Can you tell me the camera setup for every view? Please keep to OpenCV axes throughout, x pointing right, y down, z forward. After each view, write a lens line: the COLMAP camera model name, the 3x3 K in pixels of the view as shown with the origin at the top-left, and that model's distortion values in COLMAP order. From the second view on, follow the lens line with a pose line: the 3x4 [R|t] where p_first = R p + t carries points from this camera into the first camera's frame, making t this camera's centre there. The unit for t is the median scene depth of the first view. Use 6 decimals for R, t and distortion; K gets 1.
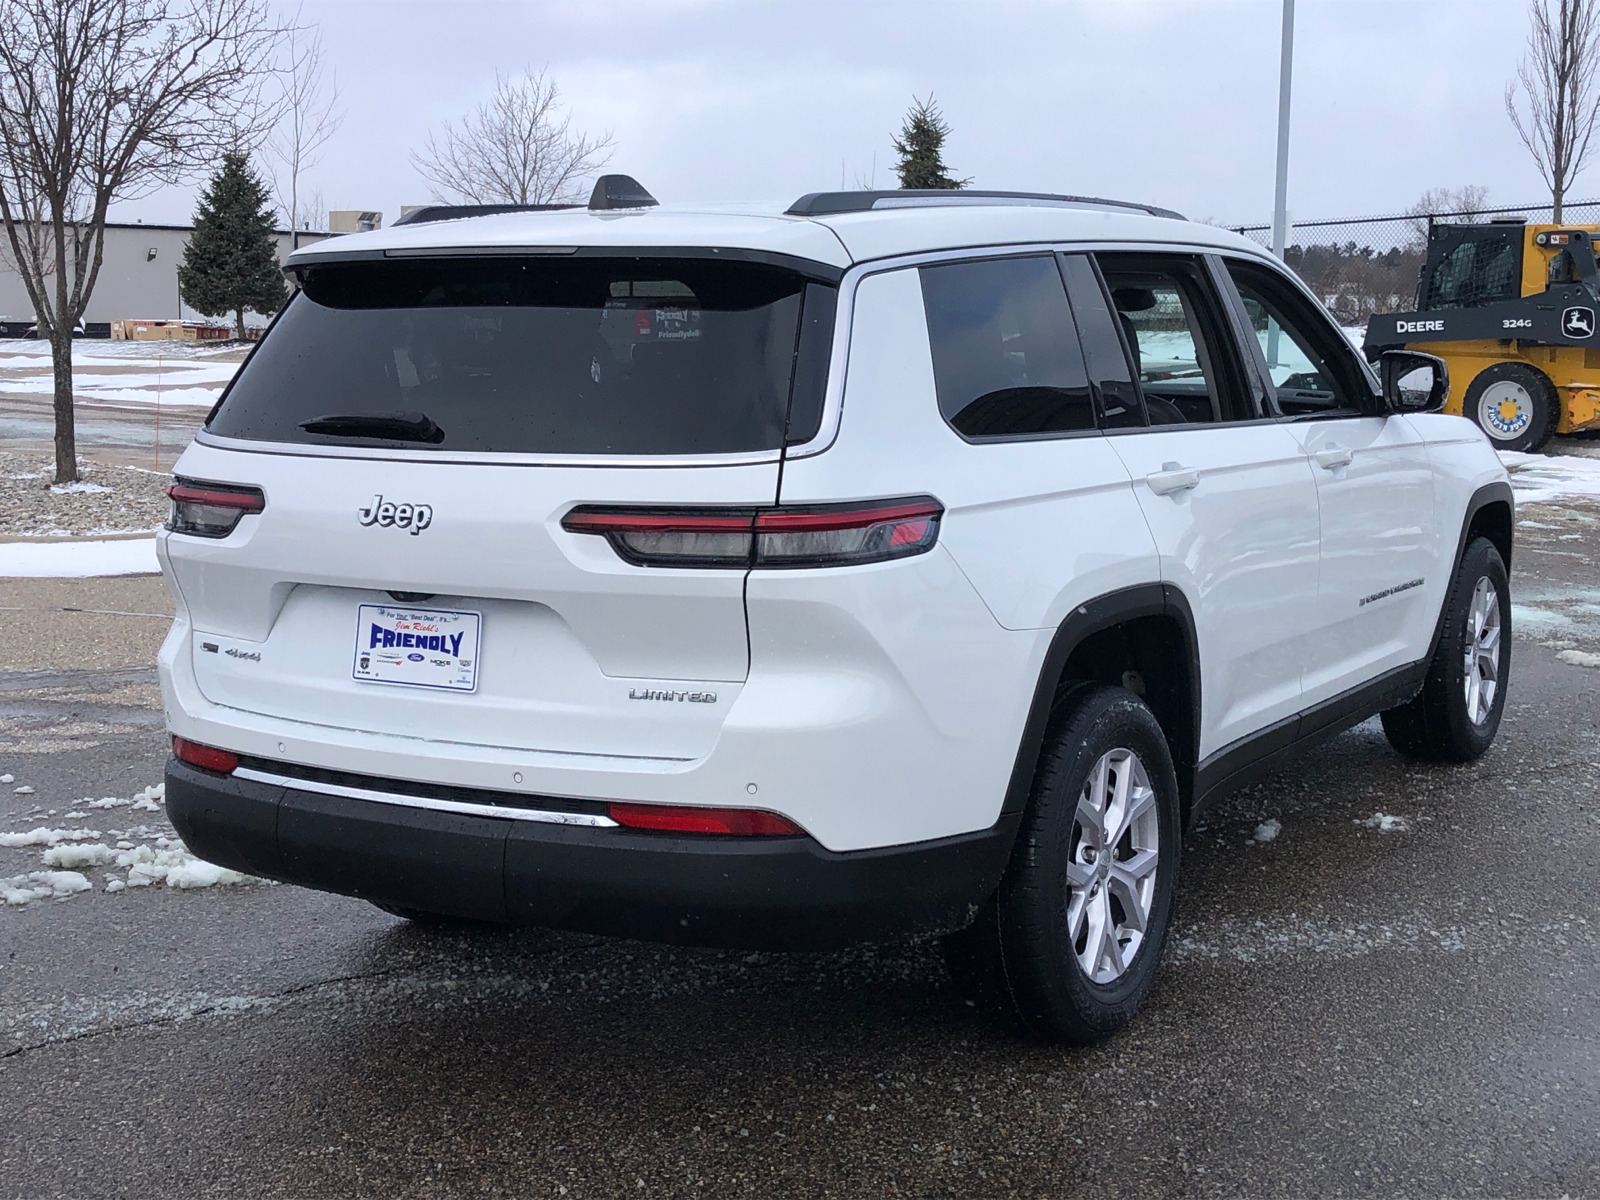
lens RADIAL K [[2168.1, 0, 797.1], [0, 2168.1, 557.3], [0, 0, 1]] dist [0.238082, -0.952696]
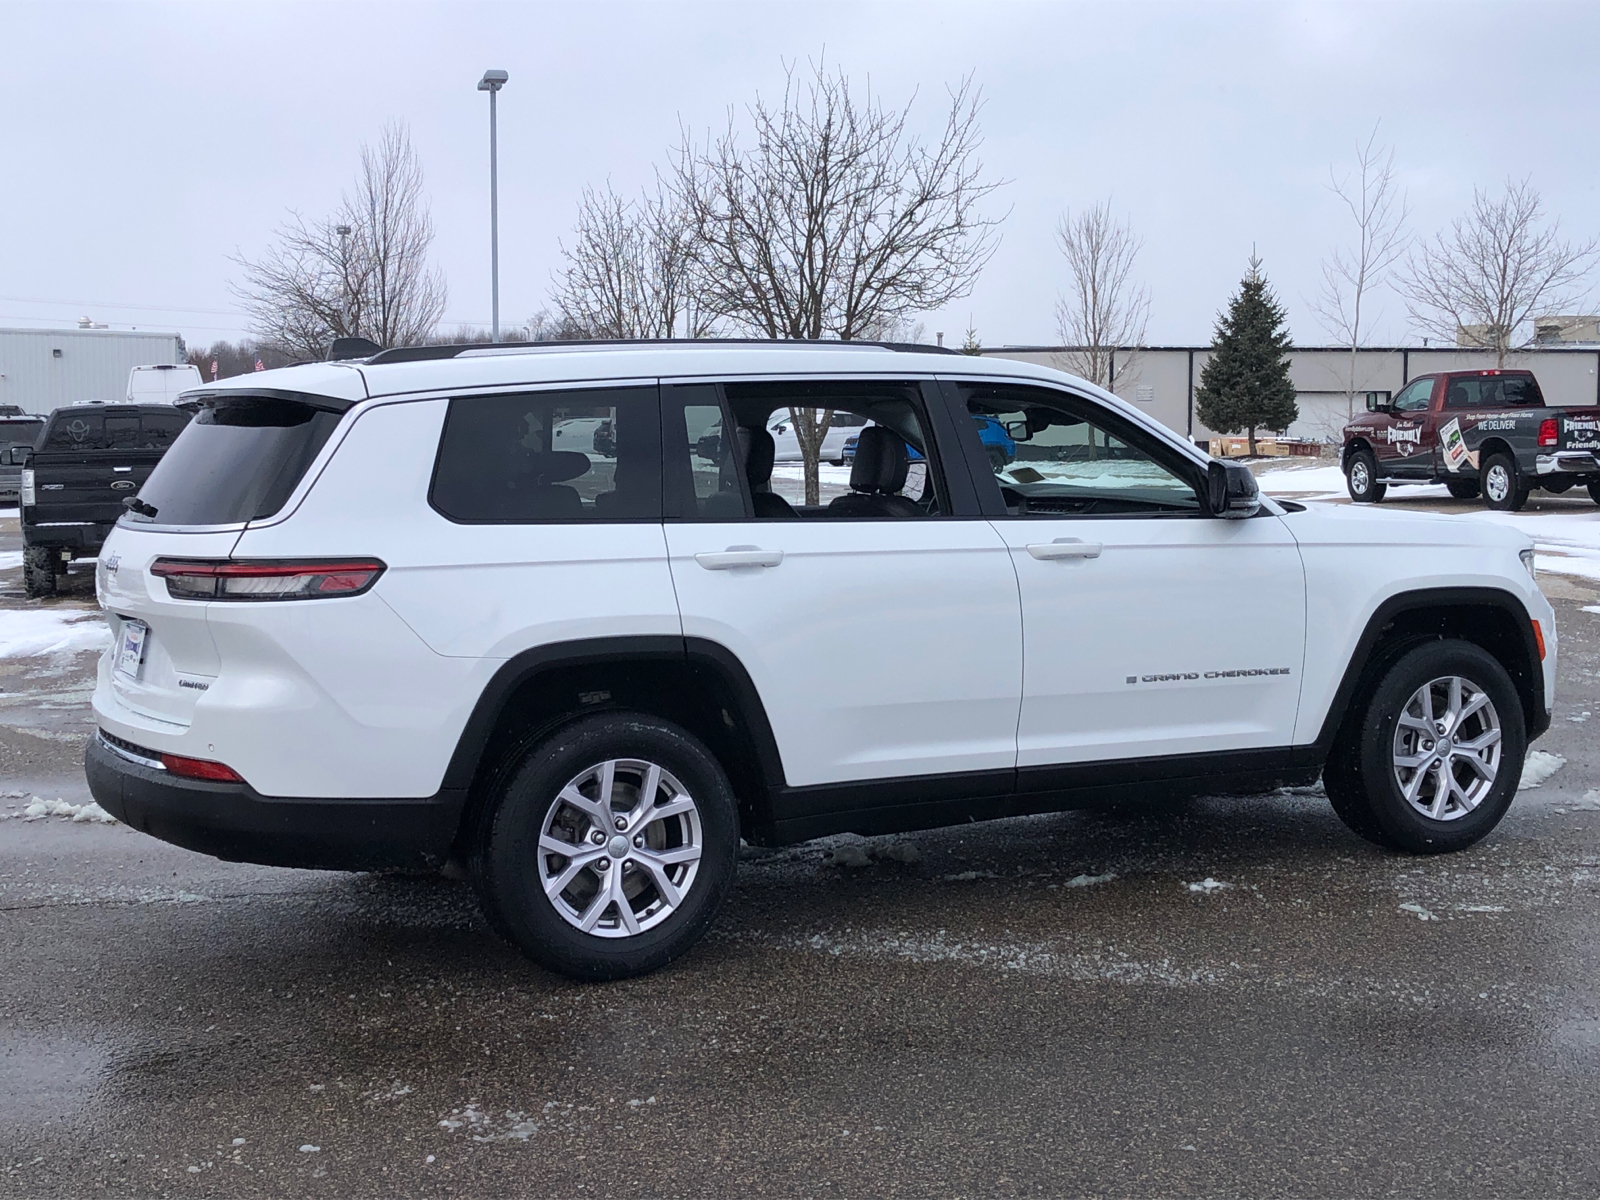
lens RADIAL K [[2168.1, 0, 797.1], [0, 2168.1, 557.3], [0, 0, 1]] dist [0.238082, -0.952696]
pose [[0.858208, 0.020088, -0.512908, 1.021341], [-0.046917, 0.998121, -0.039411, 0.014841], [0.511153, 0.057887, 0.857538, -0.092735]]
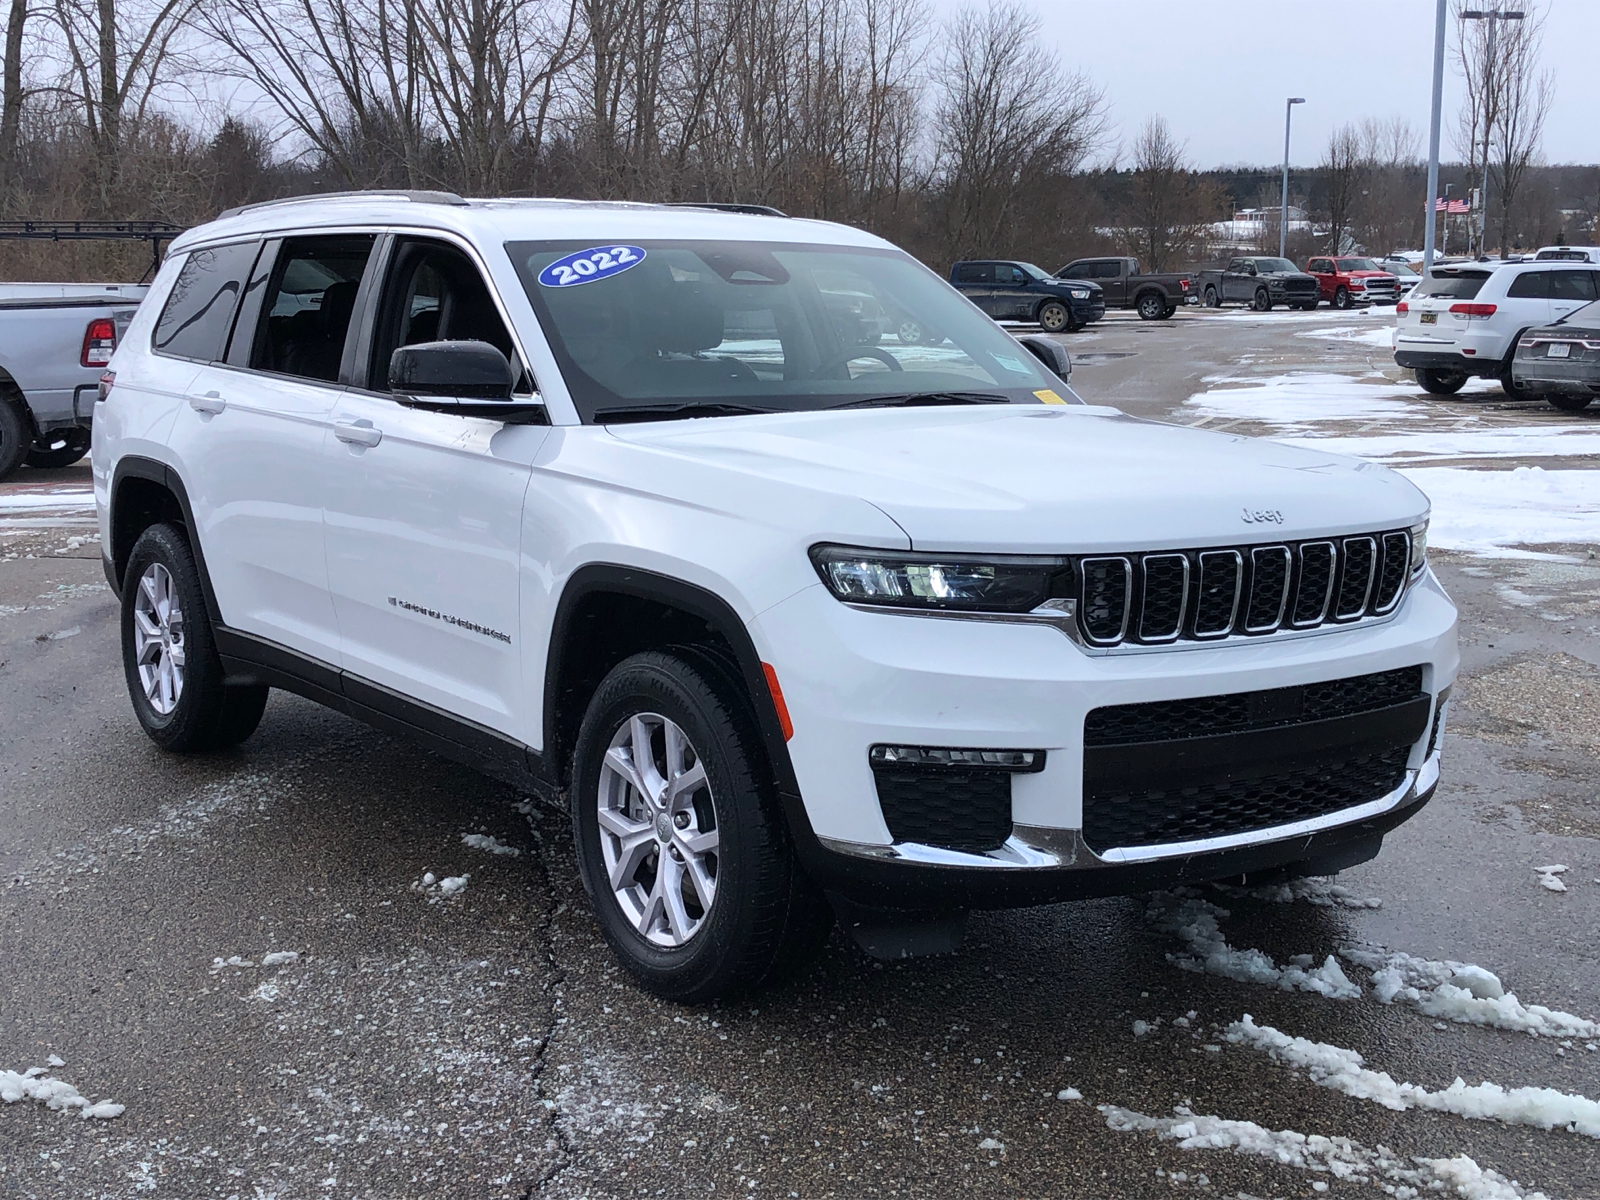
lens RADIAL K [[2168.1, 0, 797.1], [0, 2168.1, 557.3], [0, 0, 1]] dist [0.238082, -0.952696]
pose [[-0.409801, 0.117308, -0.904600, 1.527539], [-0.112229, 0.977677, 0.177627, -0.271461], [0.905244, 0.174315, -0.387488, 2.252203]]
